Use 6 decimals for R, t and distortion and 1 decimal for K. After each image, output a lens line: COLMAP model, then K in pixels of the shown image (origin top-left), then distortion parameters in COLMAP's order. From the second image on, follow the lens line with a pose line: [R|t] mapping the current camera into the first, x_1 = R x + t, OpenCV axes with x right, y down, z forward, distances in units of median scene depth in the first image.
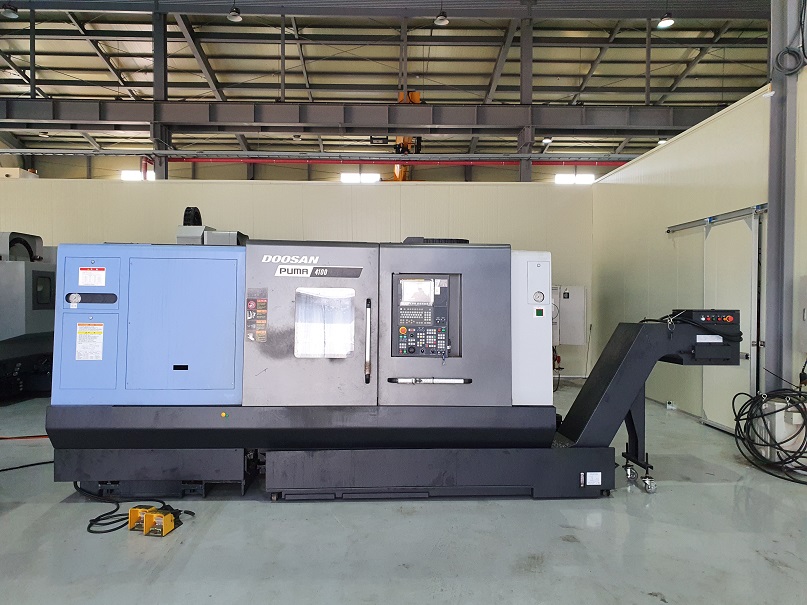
lens RADIAL K [[642.0, 0, 401.7], [0, 642.0, 300.8], [0, 0, 1]] dist [0.011620, 0.019536]
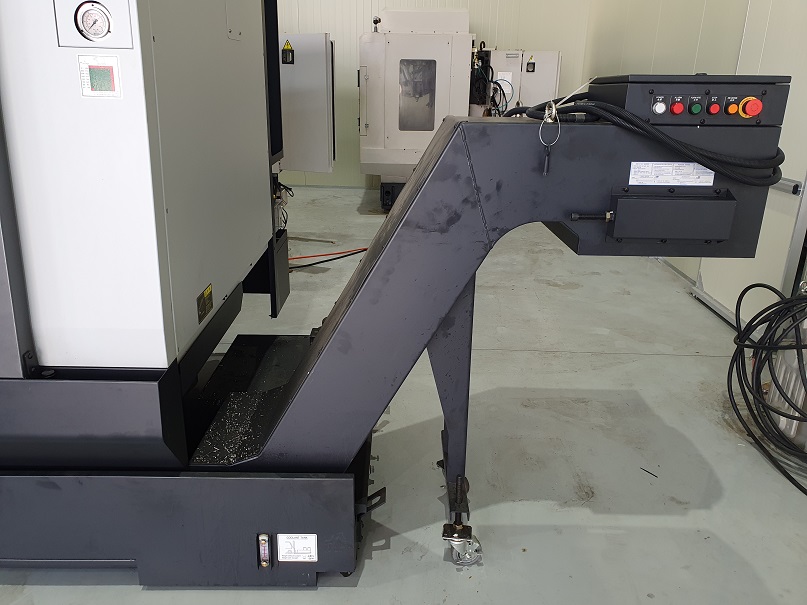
lens RADIAL K [[642.0, 0, 403.1], [0, 642.0, 304.3], [0, 0, 1]] dist [0.011620, 0.019536]
pose [[0.998234, 0.028463, -0.052138, 0.362918], [-0.010054, 0.946023, 0.323944, 0.018494], [0.058544, -0.322848, 0.944638, 0.670648]]
